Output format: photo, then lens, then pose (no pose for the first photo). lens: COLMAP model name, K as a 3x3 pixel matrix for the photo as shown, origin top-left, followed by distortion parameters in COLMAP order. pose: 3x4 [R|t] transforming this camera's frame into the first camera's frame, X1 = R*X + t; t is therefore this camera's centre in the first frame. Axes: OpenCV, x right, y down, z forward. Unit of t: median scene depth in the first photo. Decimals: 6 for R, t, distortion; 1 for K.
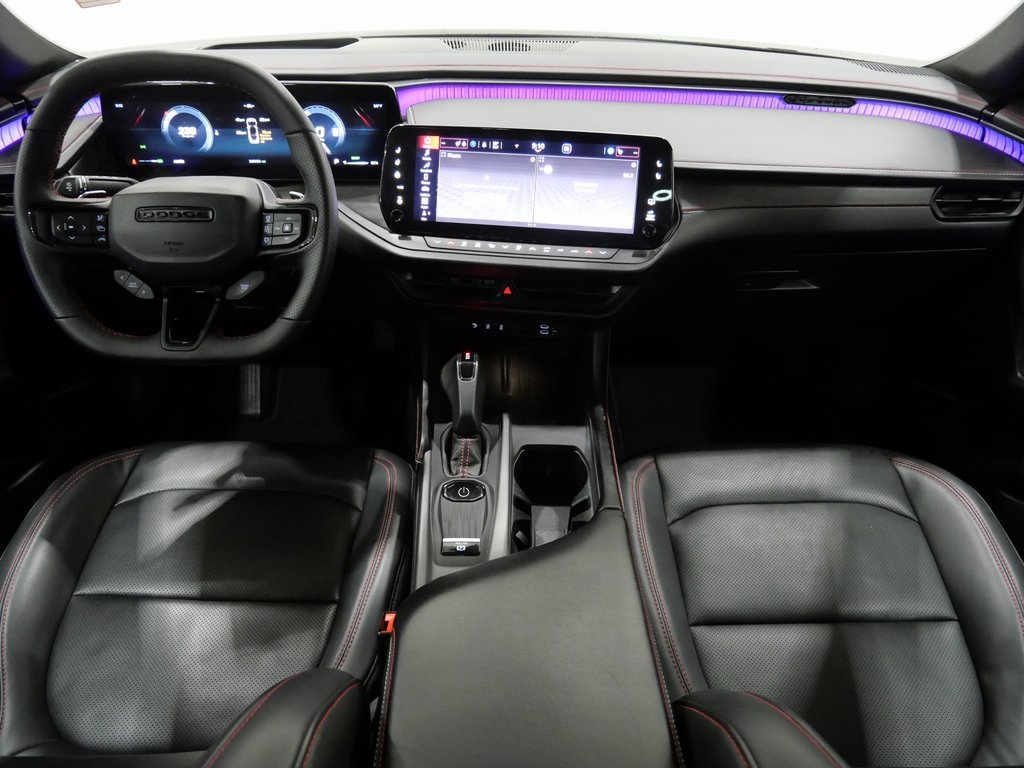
lens RADIAL K [[730.7, 0, 510.9], [0, 730.7, 385.5], [0, 0, 1]] dist [-0.021774, -0.003520]
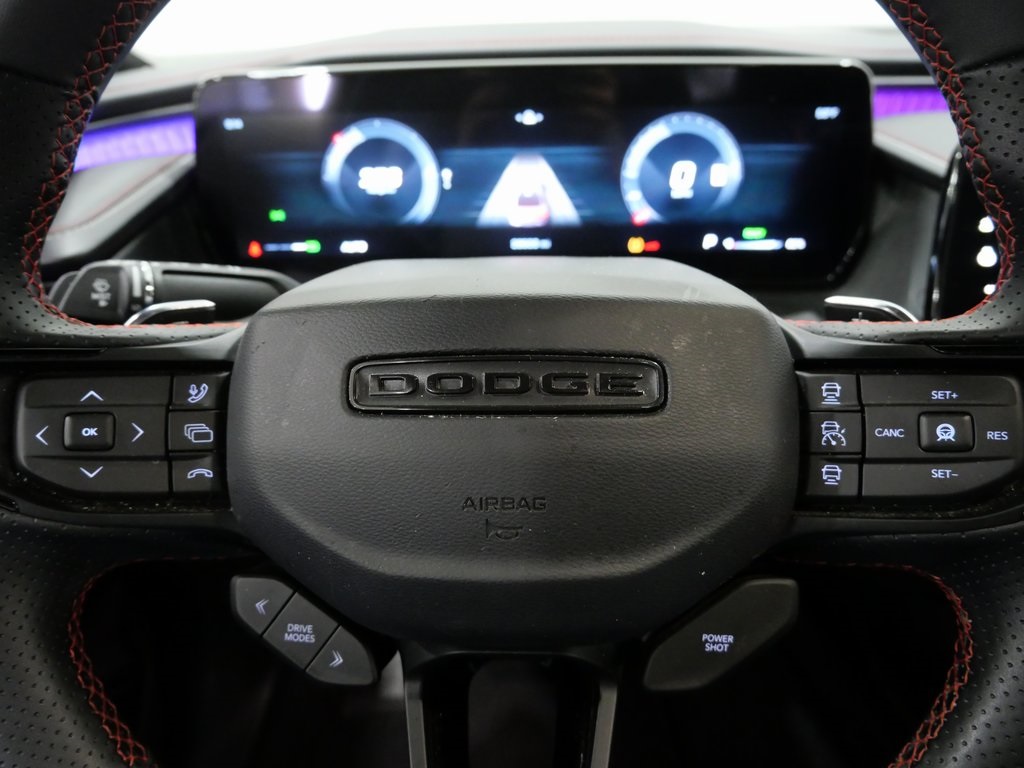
lens RADIAL K [[730.7, 0, 510.2], [0, 730.7, 390.0], [0, 0, 1]] dist [-0.021774, -0.003520]
pose [[0.999038, -0.011178, -0.042413, -0.420474], [0.004016, 0.986229, -0.165339, -0.179490], [0.043677, 0.165009, 0.985324, 0.704975]]
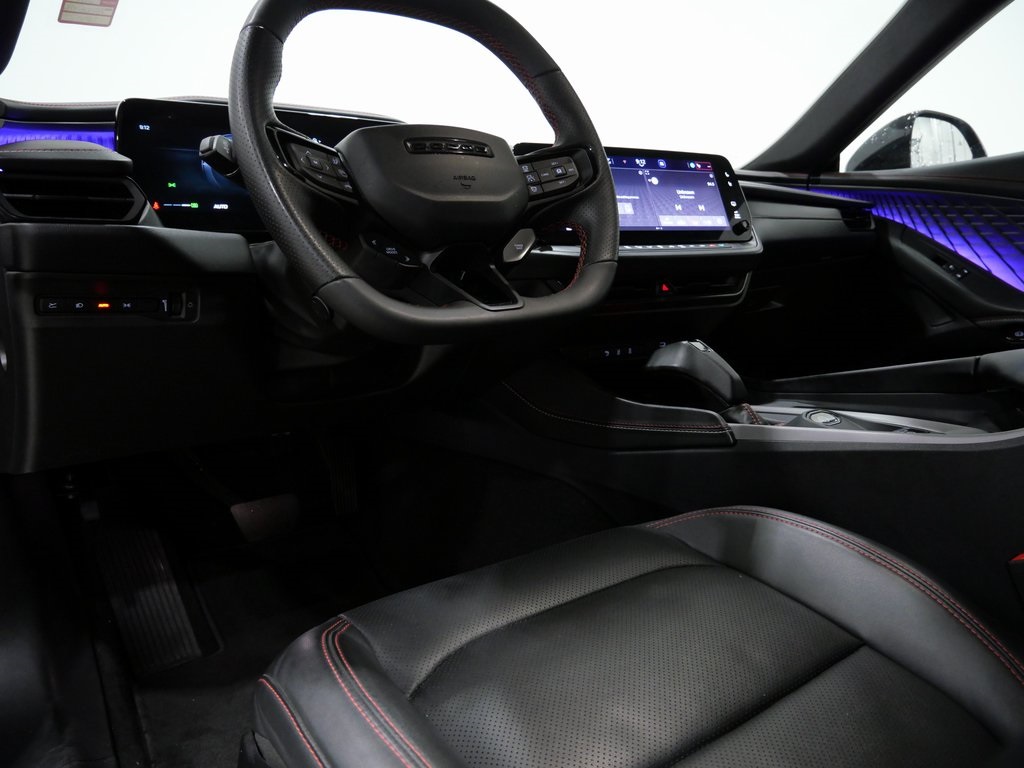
lens RADIAL K [[730.7, 0, 512.5], [0, 730.7, 390.5], [0, 0, 1]] dist [-0.021774, -0.003520]
pose [[0.795053, -0.138607, 0.590490, -0.835178], [0.364475, 0.887344, -0.282452, 0.211627], [-0.484818, 0.439783, 0.756004, 0.464540]]
